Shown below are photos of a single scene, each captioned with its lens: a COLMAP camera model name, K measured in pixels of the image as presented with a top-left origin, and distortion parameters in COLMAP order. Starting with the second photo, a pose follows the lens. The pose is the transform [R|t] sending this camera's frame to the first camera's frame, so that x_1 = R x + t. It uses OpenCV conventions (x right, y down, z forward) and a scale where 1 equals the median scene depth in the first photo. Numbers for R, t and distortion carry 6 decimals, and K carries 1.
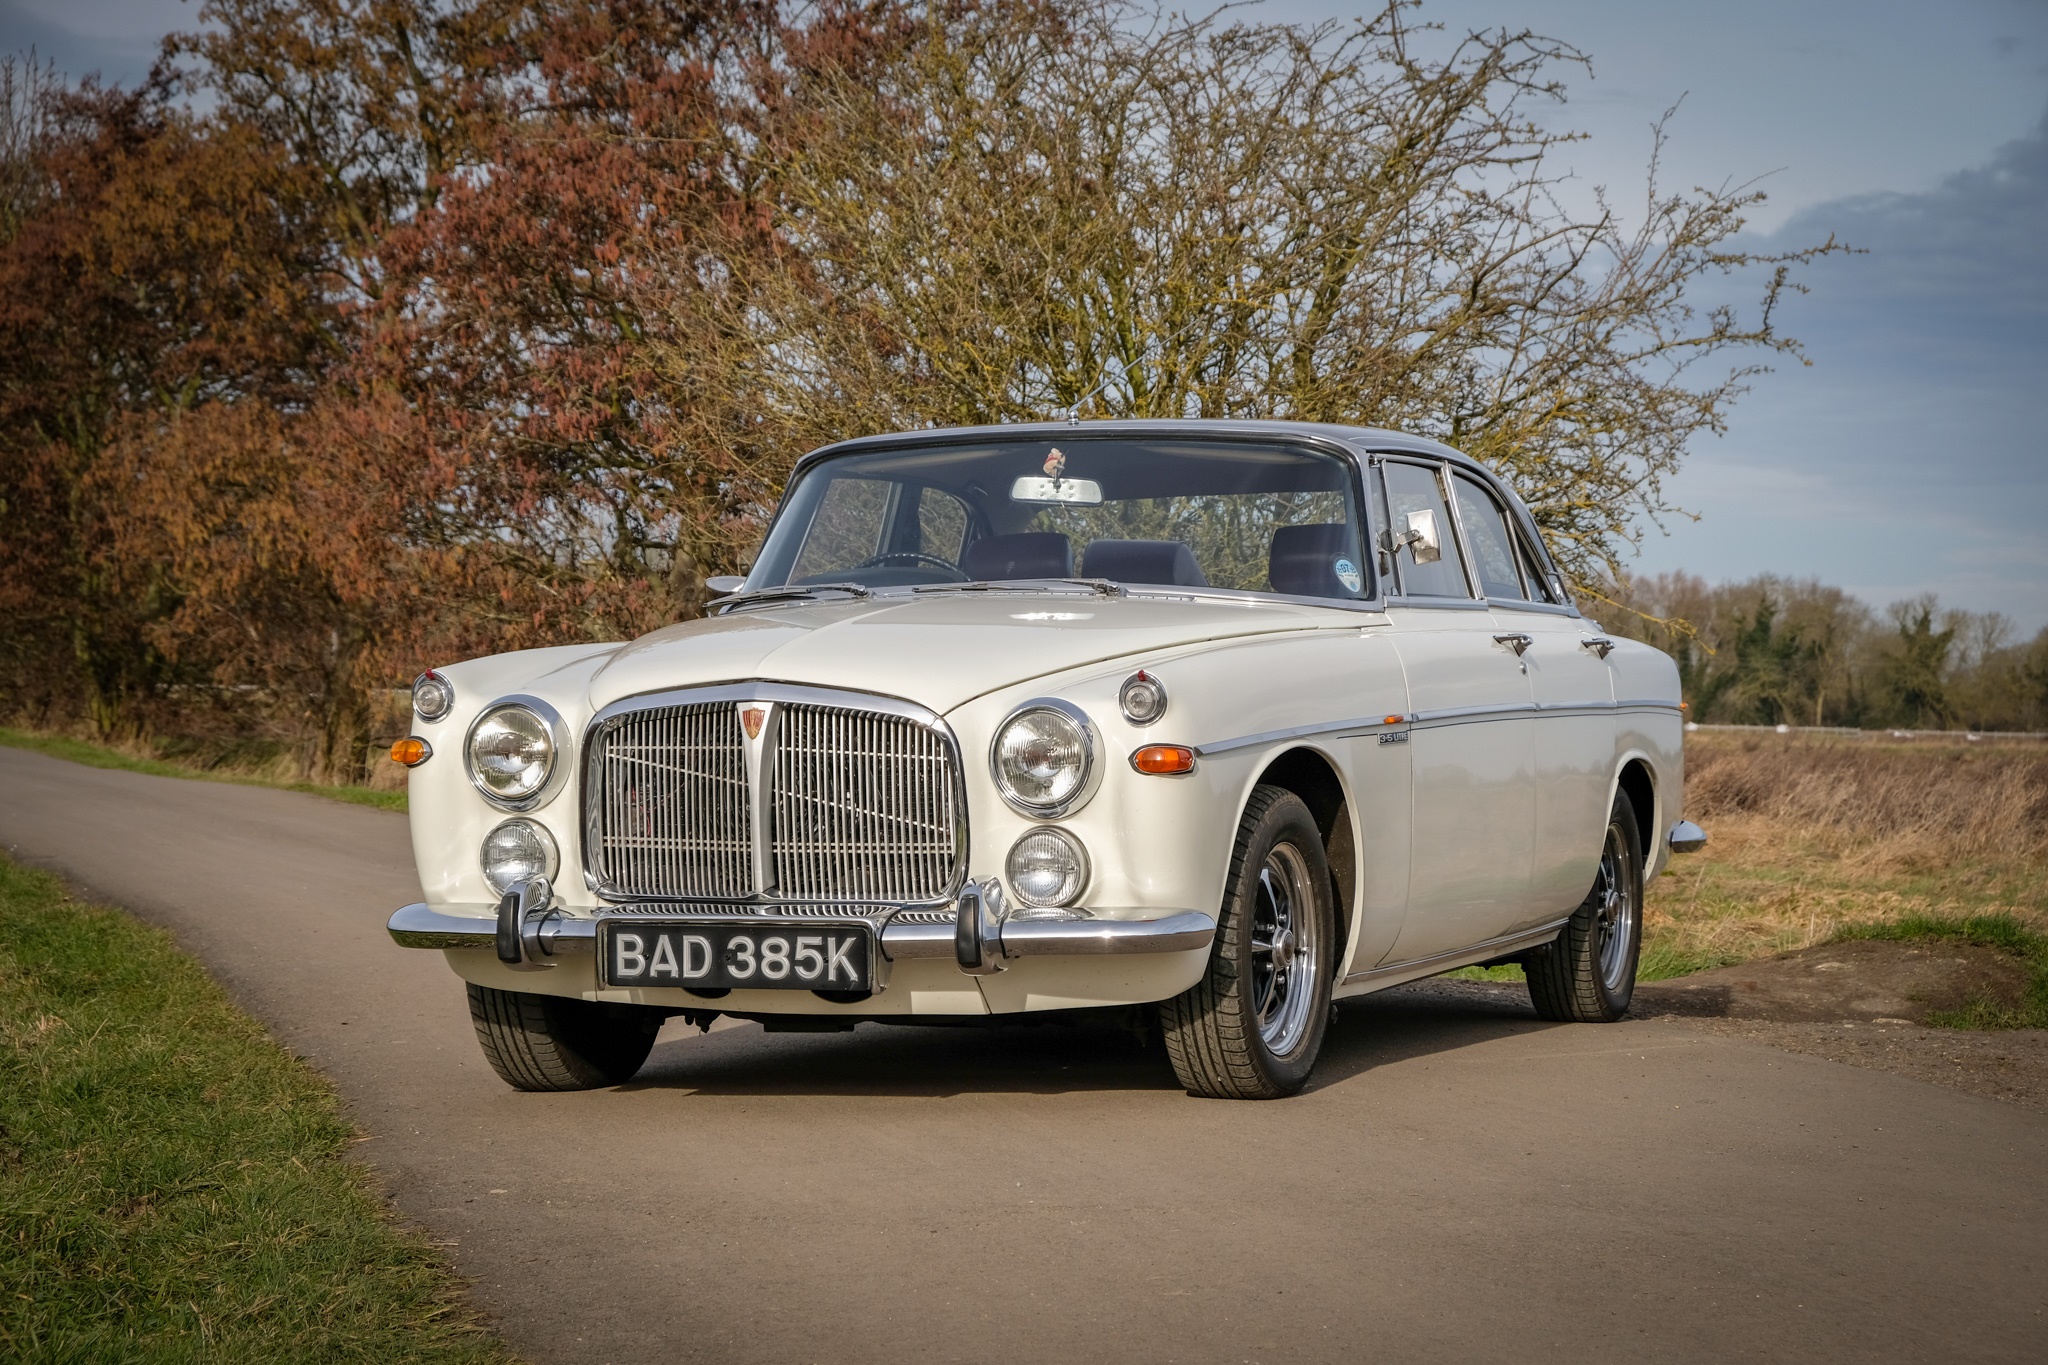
lens RADIAL K [[4783.5, 0, 1042.3], [0, 4783.5, 685.6], [0, 0, 1]] dist [0.091180, 0.000000]
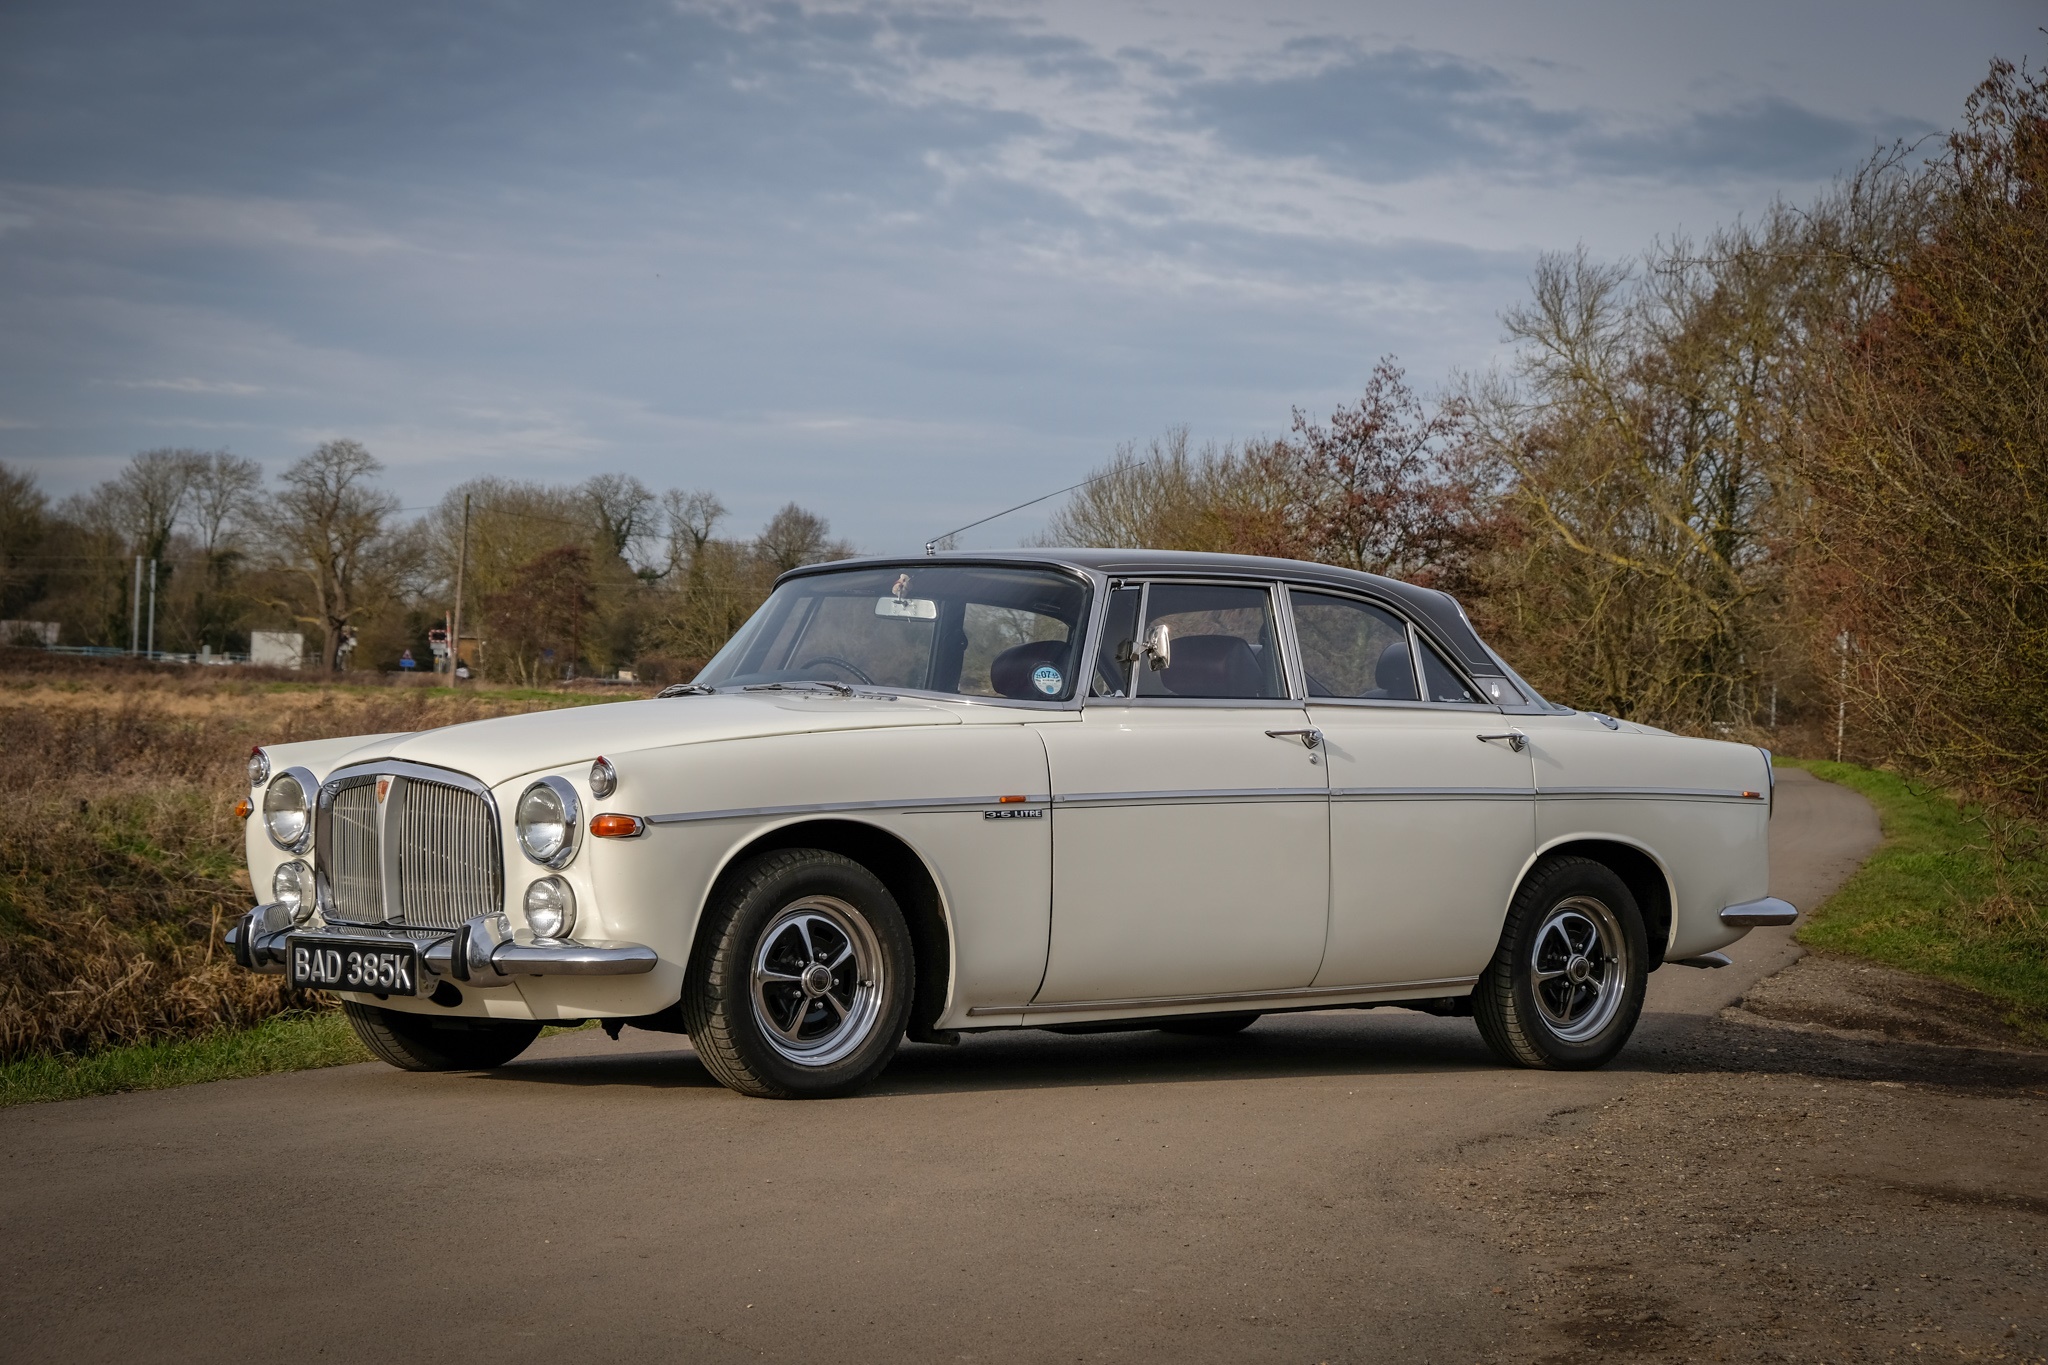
lens RADIAL K [[4783.5, 0, 1081.0], [0, 4783.5, 652.0], [0, 0, 1]] dist [0.091180, 0.000000]
pose [[0.888698, 0.005805, -0.458456, 0.595275], [-0.015261, 0.999740, -0.016923, -0.009197], [0.458239, 0.022036, 0.888556, -0.071513]]
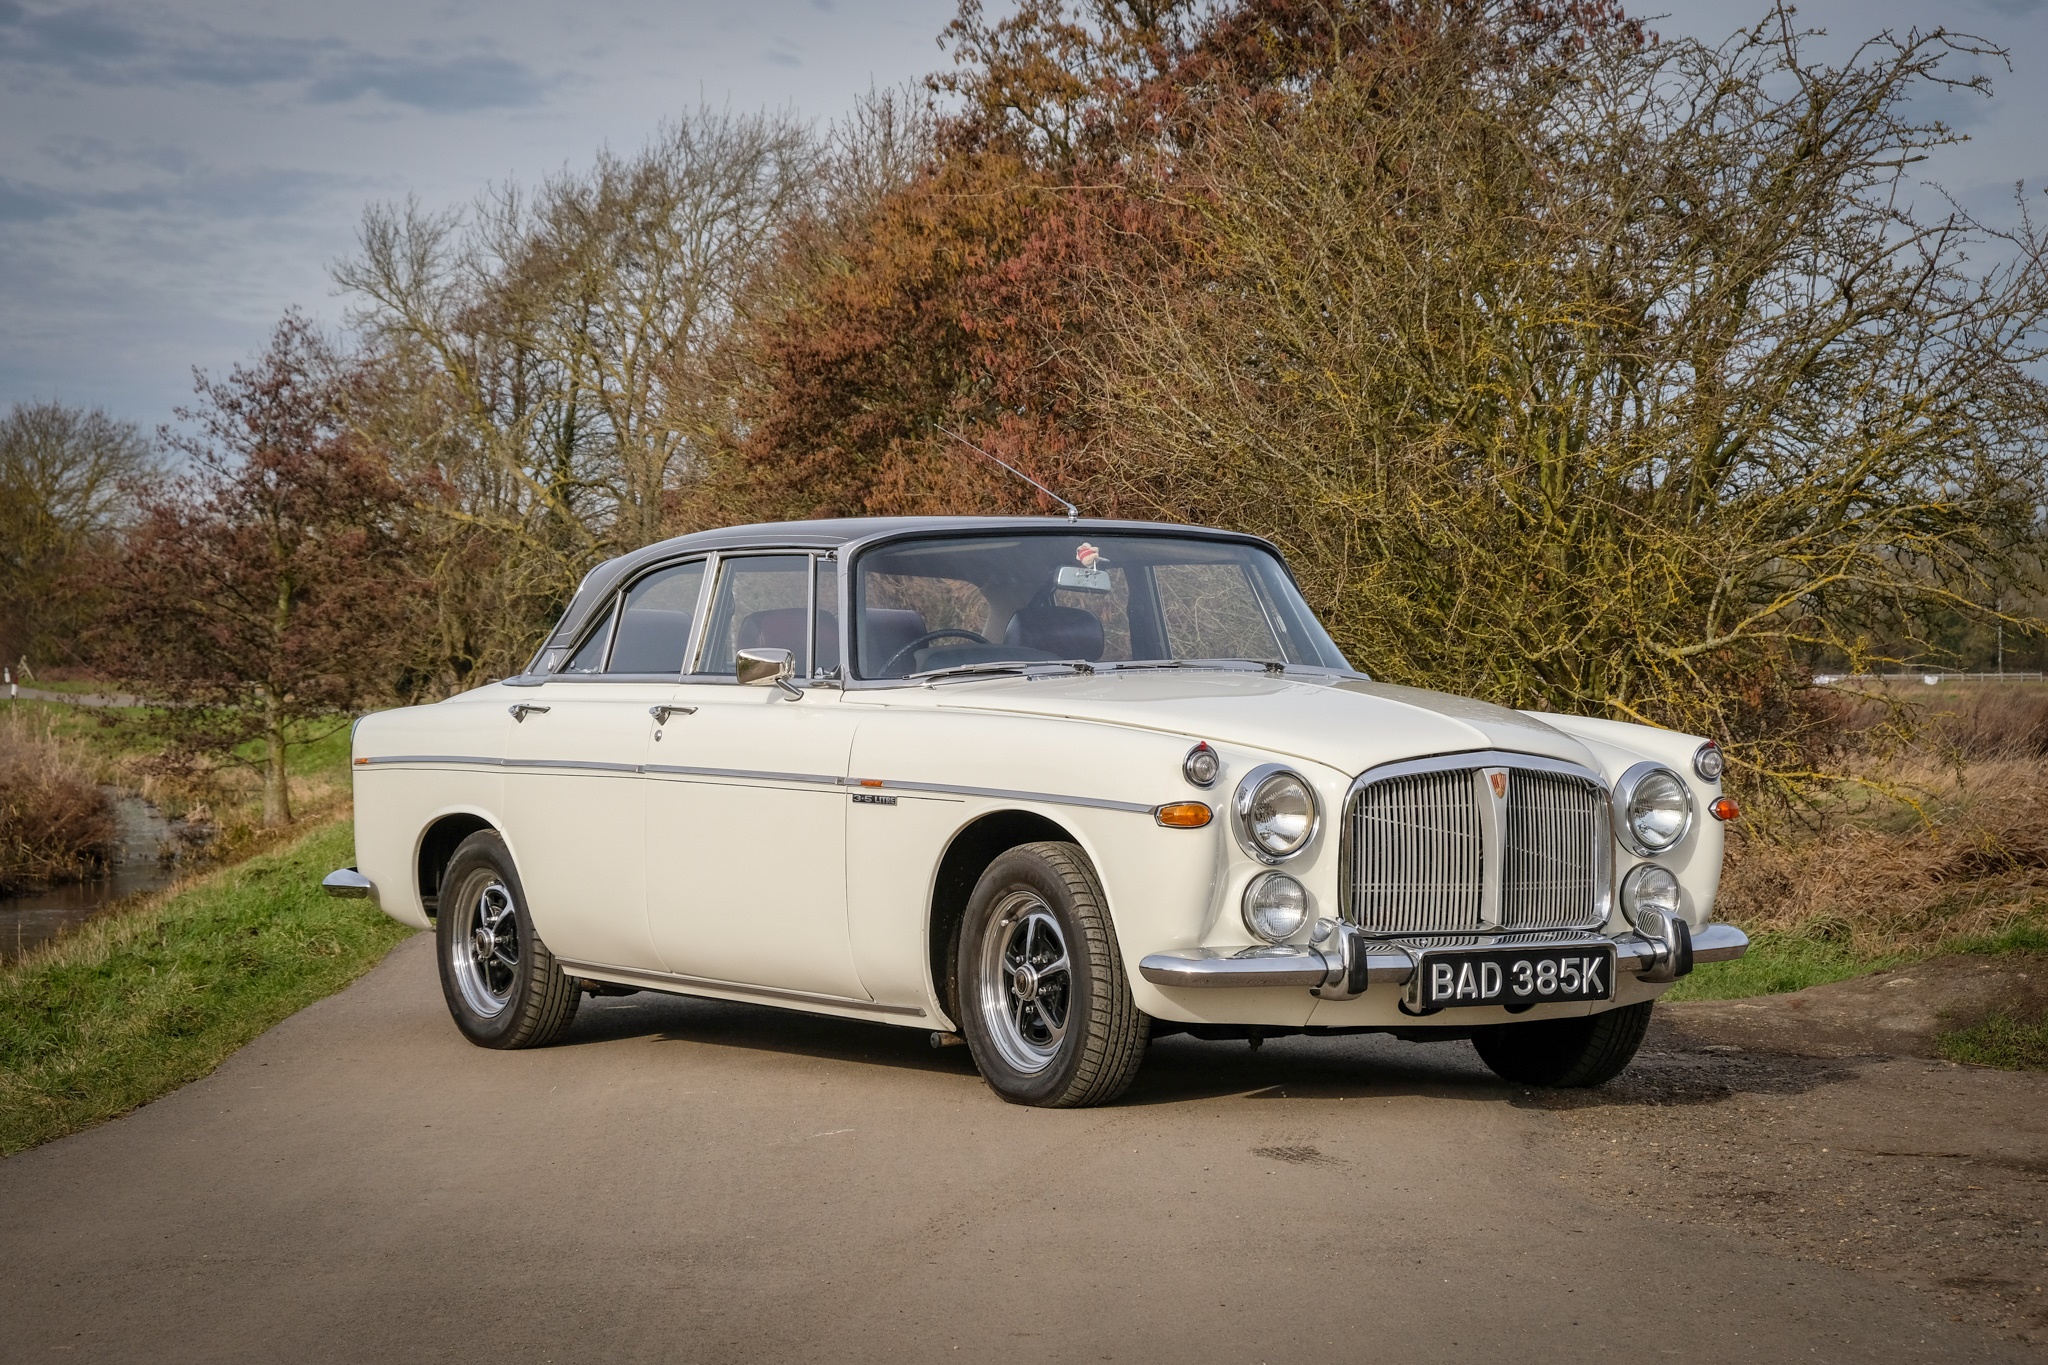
lens RADIAL K [[4783.5, 0, 1079.3], [0, 4783.5, 666.0], [0, 0, 1]] dist [0.091180, 0.000000]
pose [[0.977313, -0.028043, -0.209936, 0.299374], [0.028085, 0.999602, -0.002784, -0.015078], [0.209930, -0.003175, 0.977711, -0.040622]]
